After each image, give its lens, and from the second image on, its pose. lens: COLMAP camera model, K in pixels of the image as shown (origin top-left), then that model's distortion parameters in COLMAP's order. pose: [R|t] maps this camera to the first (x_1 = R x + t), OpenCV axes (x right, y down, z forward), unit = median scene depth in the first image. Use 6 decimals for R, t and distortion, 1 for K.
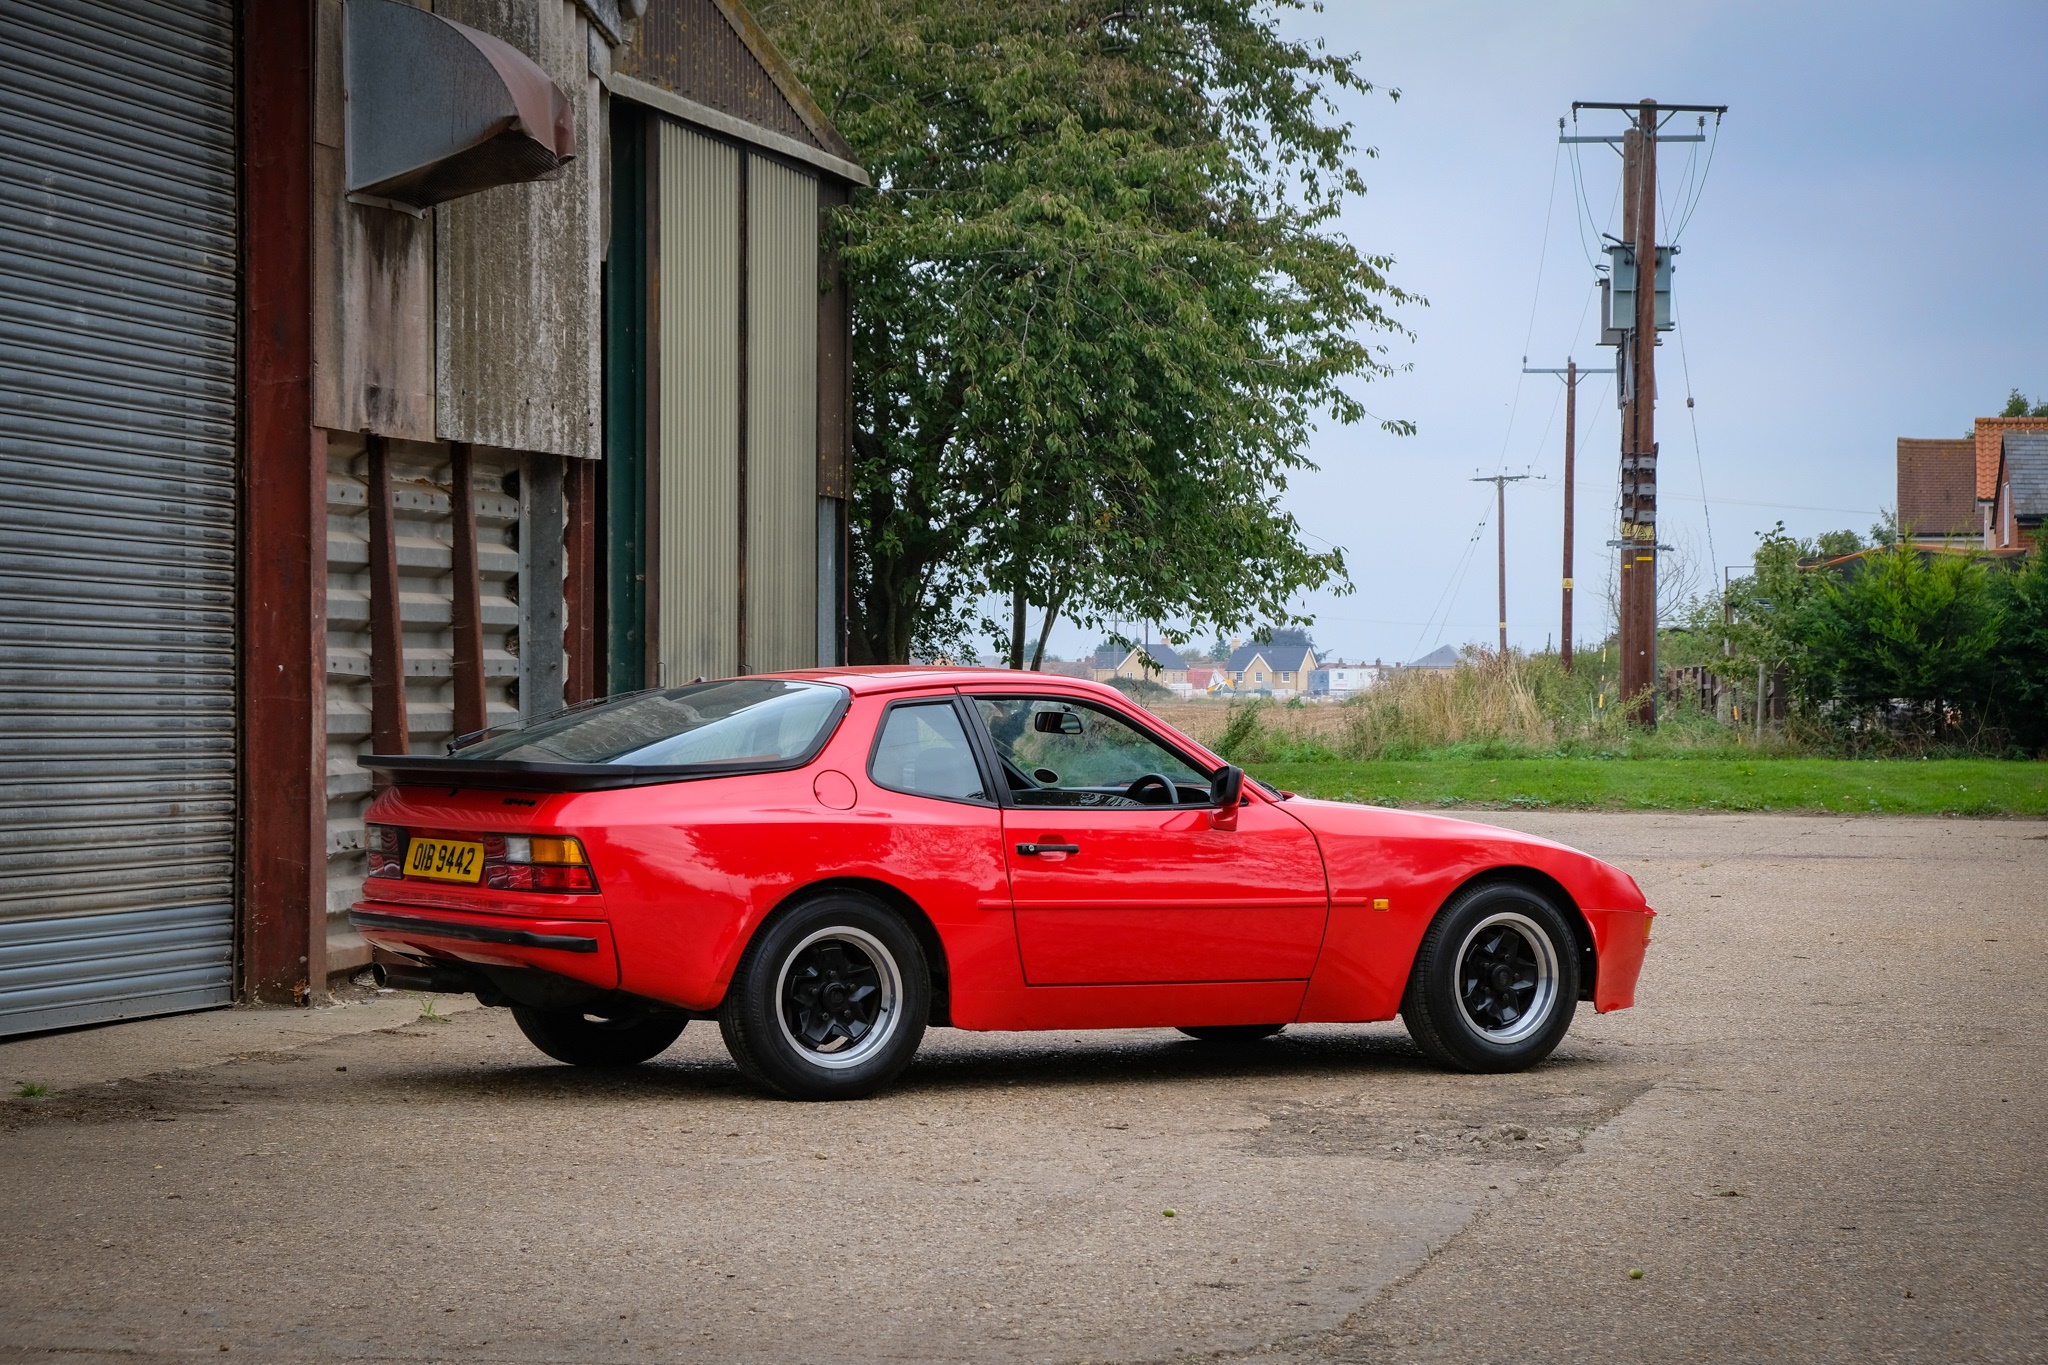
lens RADIAL K [[4790.0, 0, 1153.3], [0, 4790.0, 736.3], [0, 0, 1]] dist [0.014795, 0.376441]
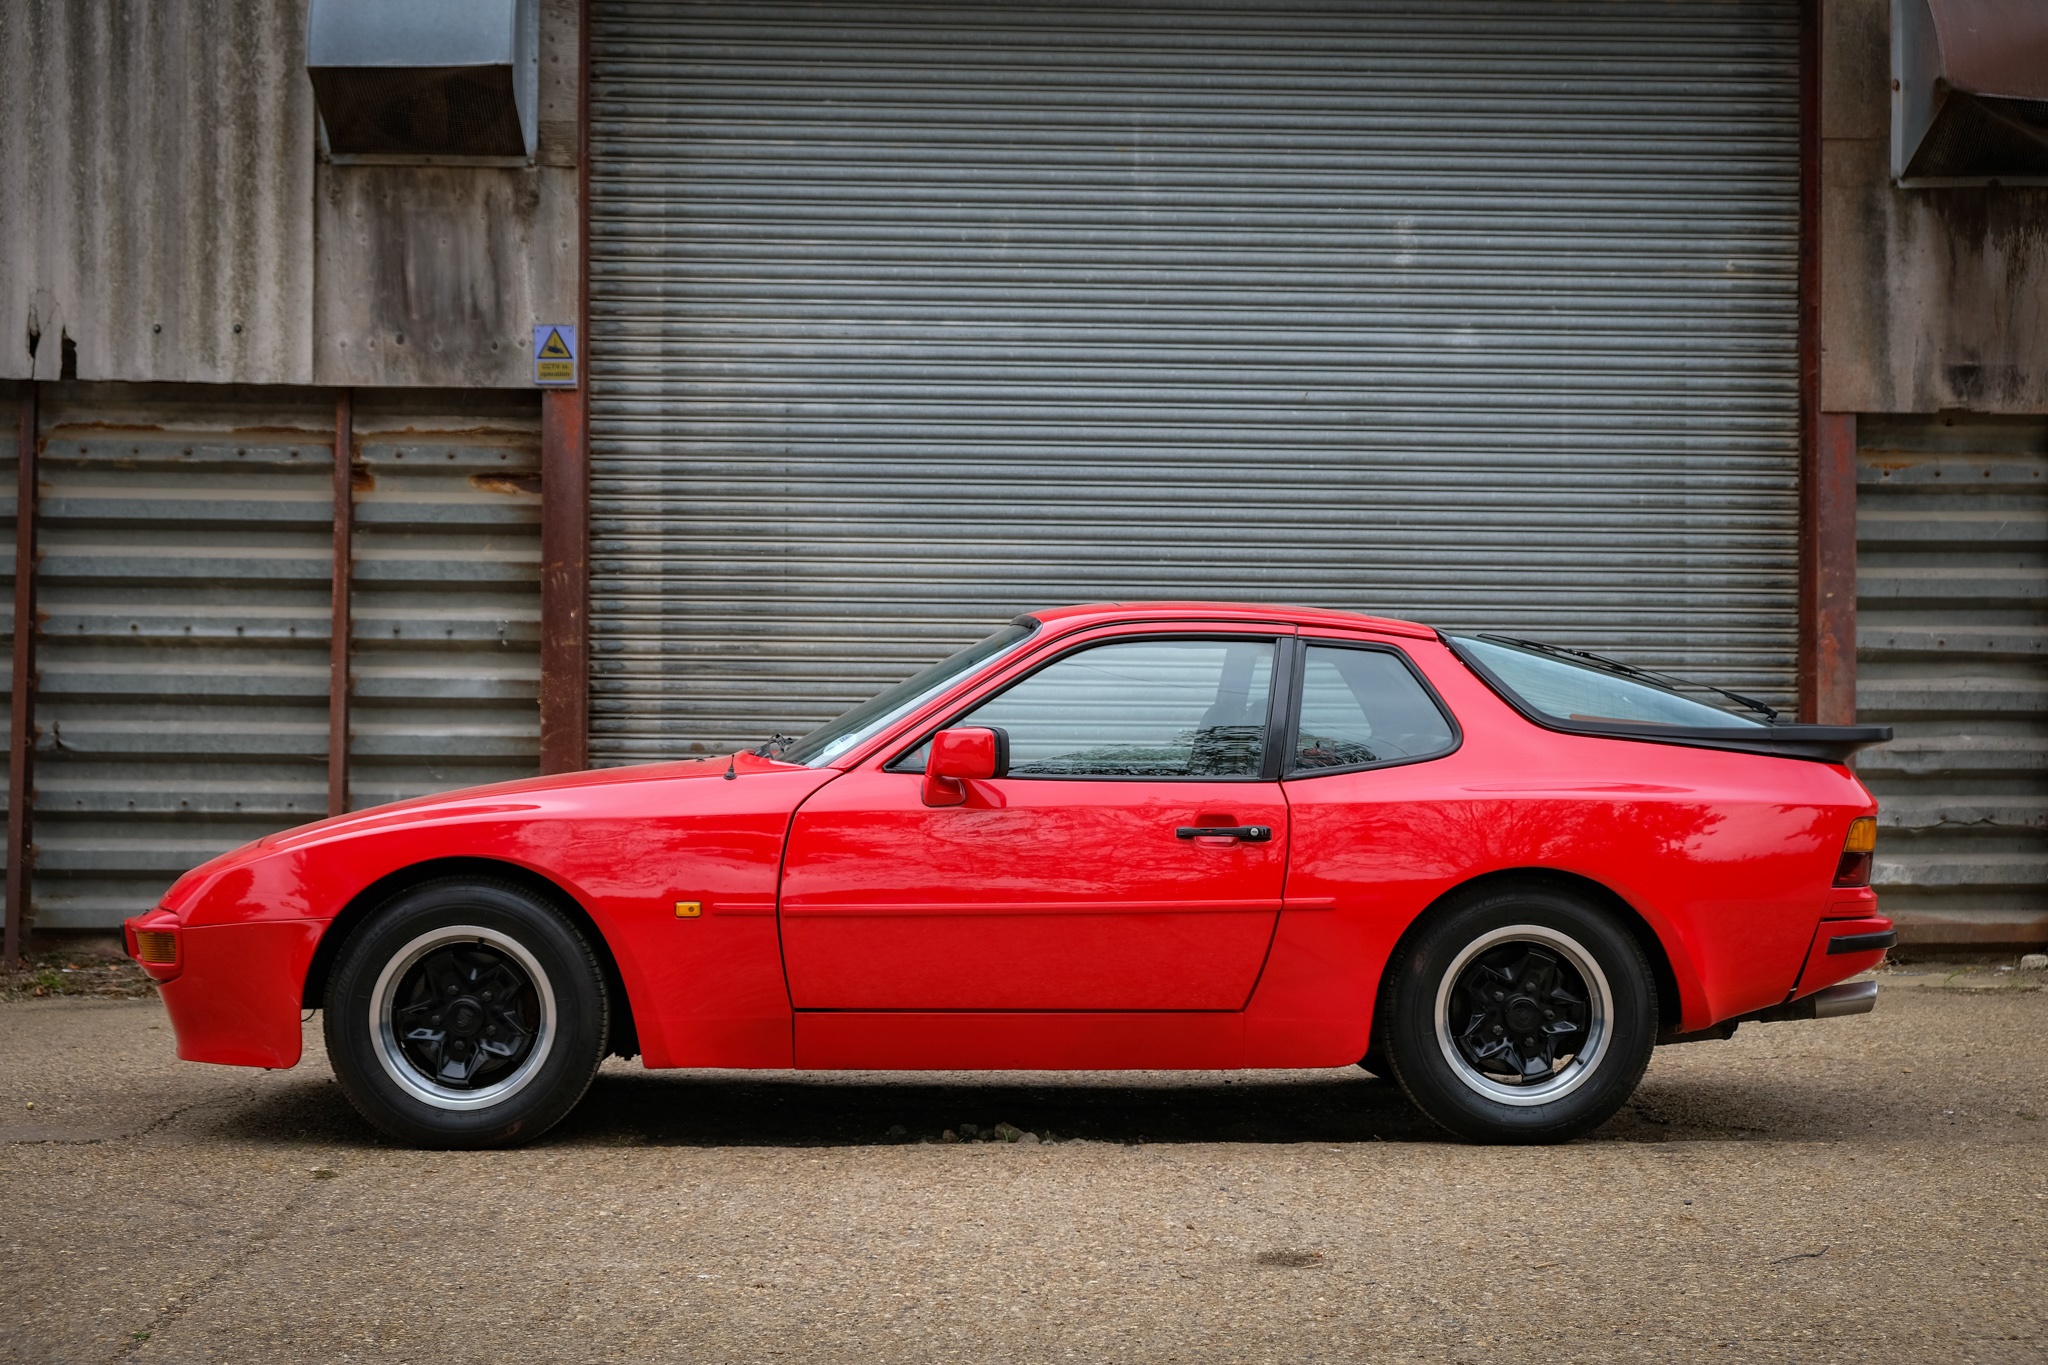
lens RADIAL K [[3480.3, 0, 1114.7], [0, 3480.3, 677.7], [0, 0, 1]] dist [0.016343, 0.087651]
pose [[0.269236, -0.013125, -0.962985, 0.478087], [-0.011716, 0.999788, -0.016903, 0.006929], [0.963003, 0.015833, 0.269025, 0.612178]]
